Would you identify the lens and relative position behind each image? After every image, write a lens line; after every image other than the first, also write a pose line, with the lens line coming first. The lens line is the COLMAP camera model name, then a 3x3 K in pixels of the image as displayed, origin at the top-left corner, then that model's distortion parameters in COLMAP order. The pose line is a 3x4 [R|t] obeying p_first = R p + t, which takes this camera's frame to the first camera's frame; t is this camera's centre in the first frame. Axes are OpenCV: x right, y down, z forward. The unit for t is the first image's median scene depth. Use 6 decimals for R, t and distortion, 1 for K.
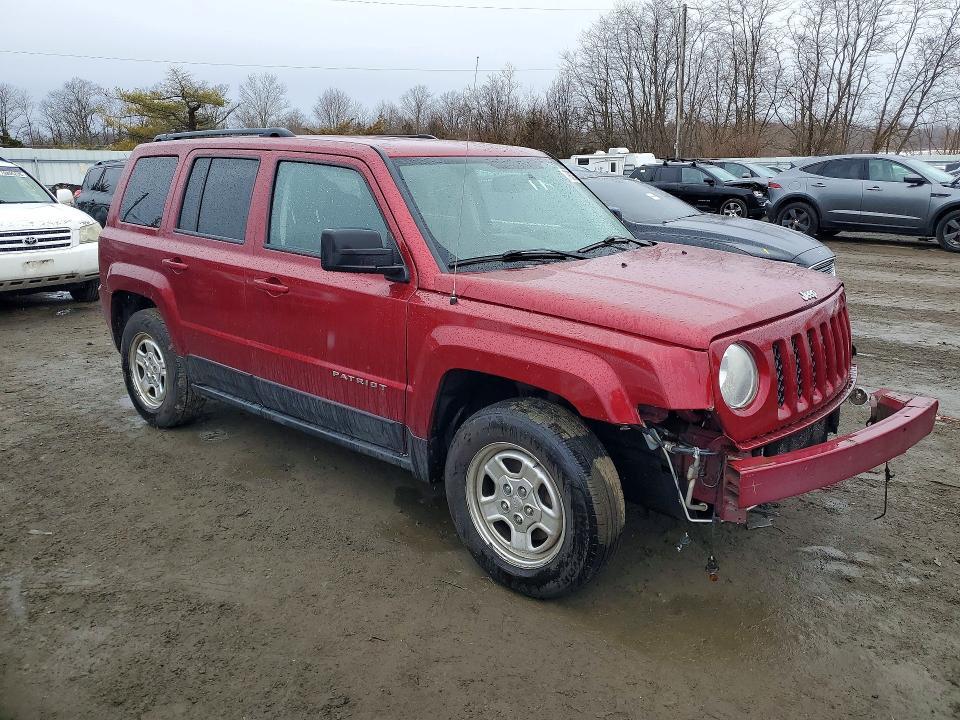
lens RADIAL K [[752.9, 0, 487.0], [0, 752.9, 359.6], [0, 0, 1]] dist [0.015018, 0.004522]
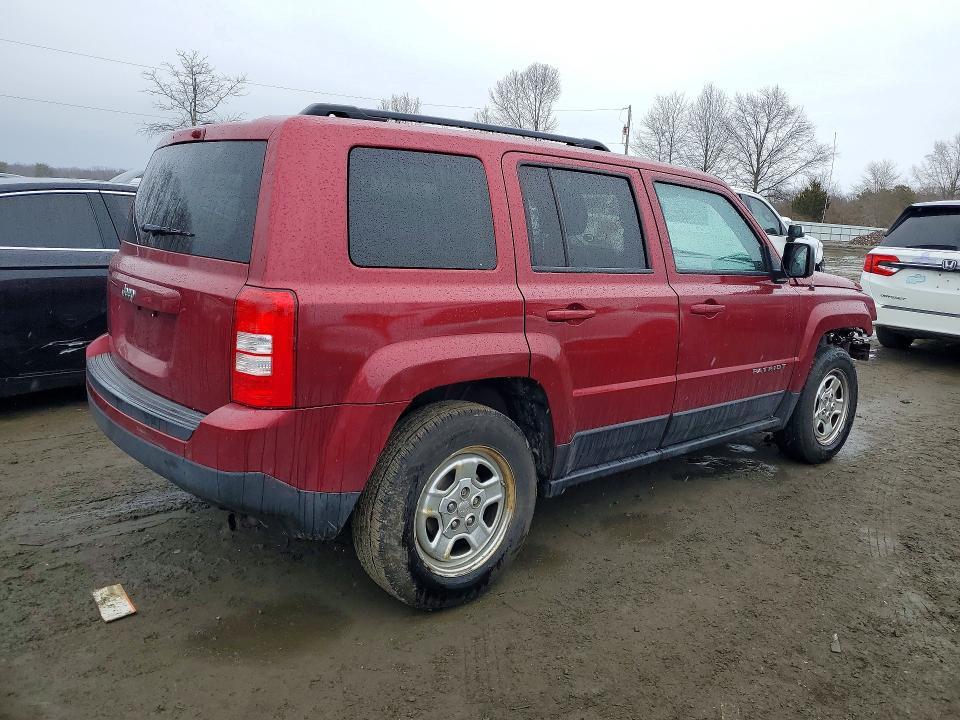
lens RADIAL K [[778.1, 0, 479.9], [0, 778.1, 378.7], [0, 0, 1]] dist [0.008339, 0.000331]
pose [[0.137426, -0.214716, 0.966960, -1.227878], [0.193198, 0.963283, 0.186442, -0.236967], [-0.971488, 0.161193, 0.173863, 1.051548]]
